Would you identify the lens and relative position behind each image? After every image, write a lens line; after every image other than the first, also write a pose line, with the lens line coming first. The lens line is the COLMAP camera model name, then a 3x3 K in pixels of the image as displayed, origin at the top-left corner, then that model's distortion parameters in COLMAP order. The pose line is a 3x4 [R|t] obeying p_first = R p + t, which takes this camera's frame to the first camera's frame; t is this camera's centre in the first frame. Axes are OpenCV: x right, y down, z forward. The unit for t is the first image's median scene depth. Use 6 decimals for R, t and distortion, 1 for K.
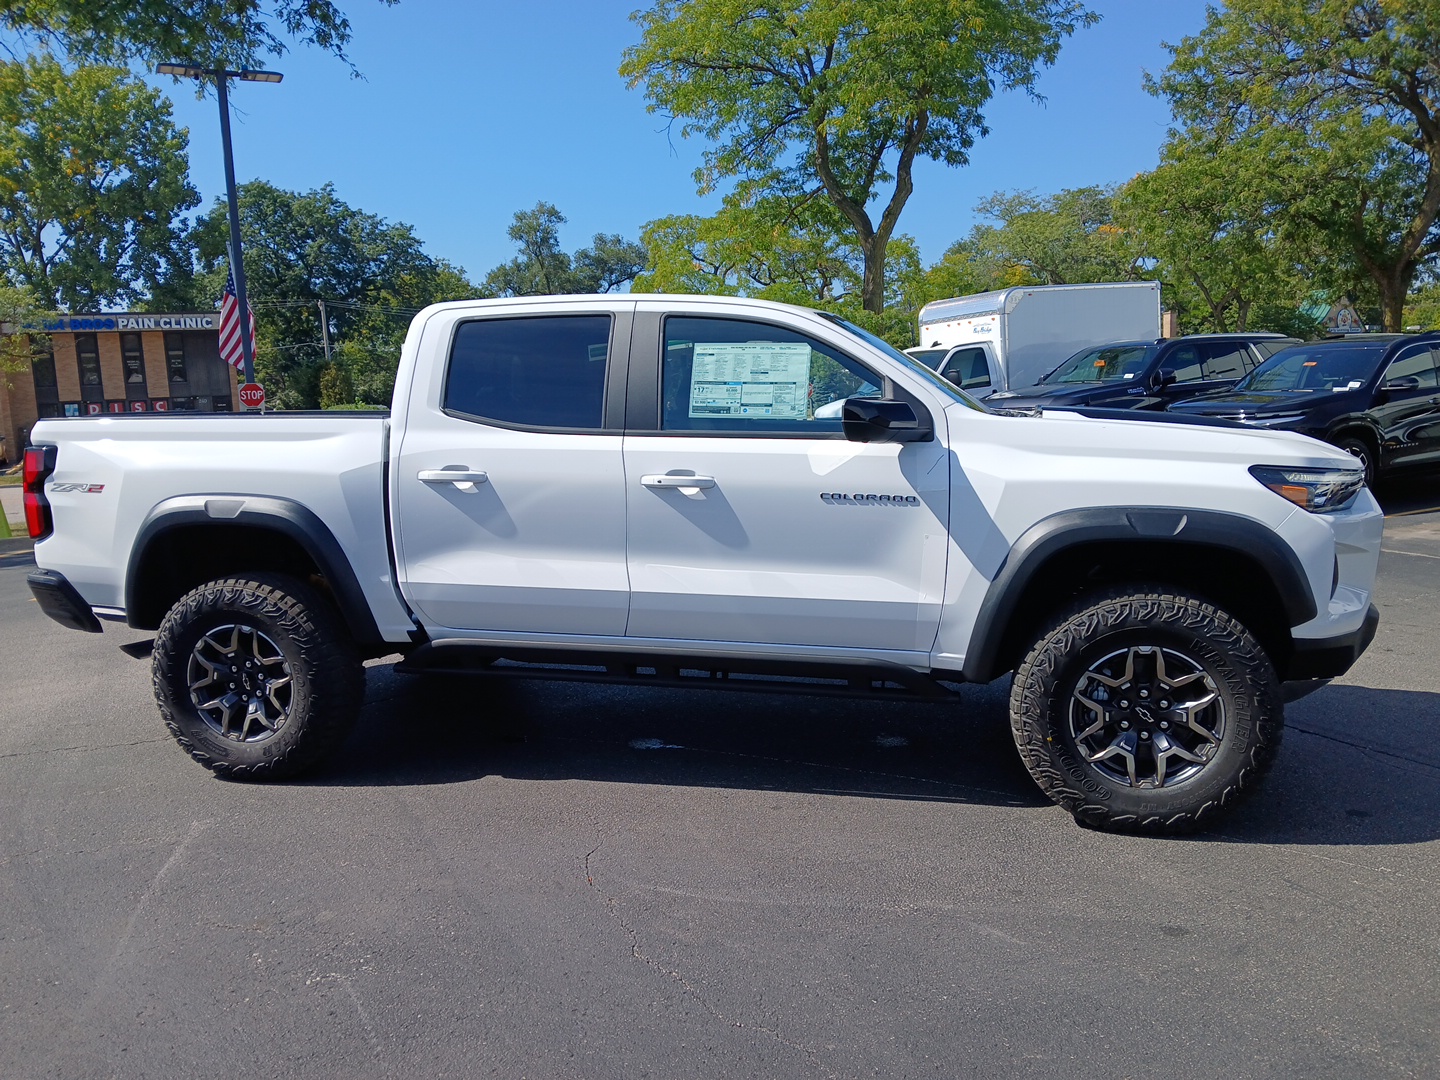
lens RADIAL K [[1097.8, 0, 712.8], [0, 1097.8, 563.1], [0, 0, 1]] dist [0.085971, -0.169188]
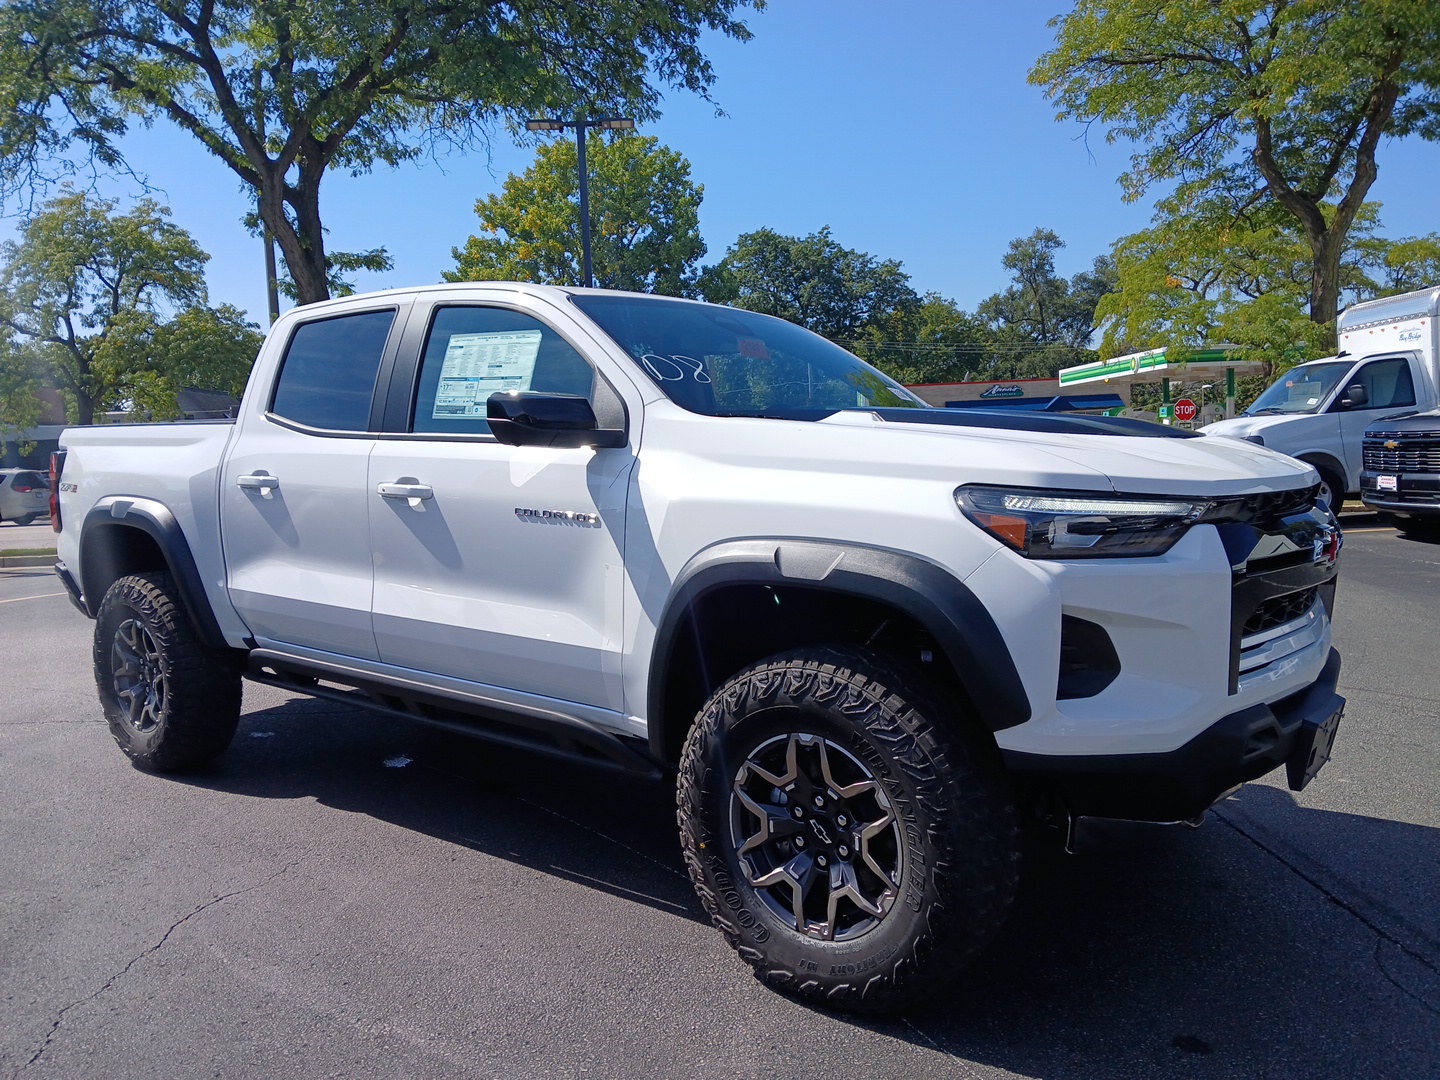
lens RADIAL K [[1097.8, 0, 712.8], [0, 1097.8, 563.1], [0, 0, 1]] dist [0.085971, -0.169188]
pose [[0.908446, 0.050273, -0.414969, 0.510759], [-0.061497, 0.998013, -0.013721, -0.017427], [0.413455, 0.037984, 0.909732, 0.270214]]
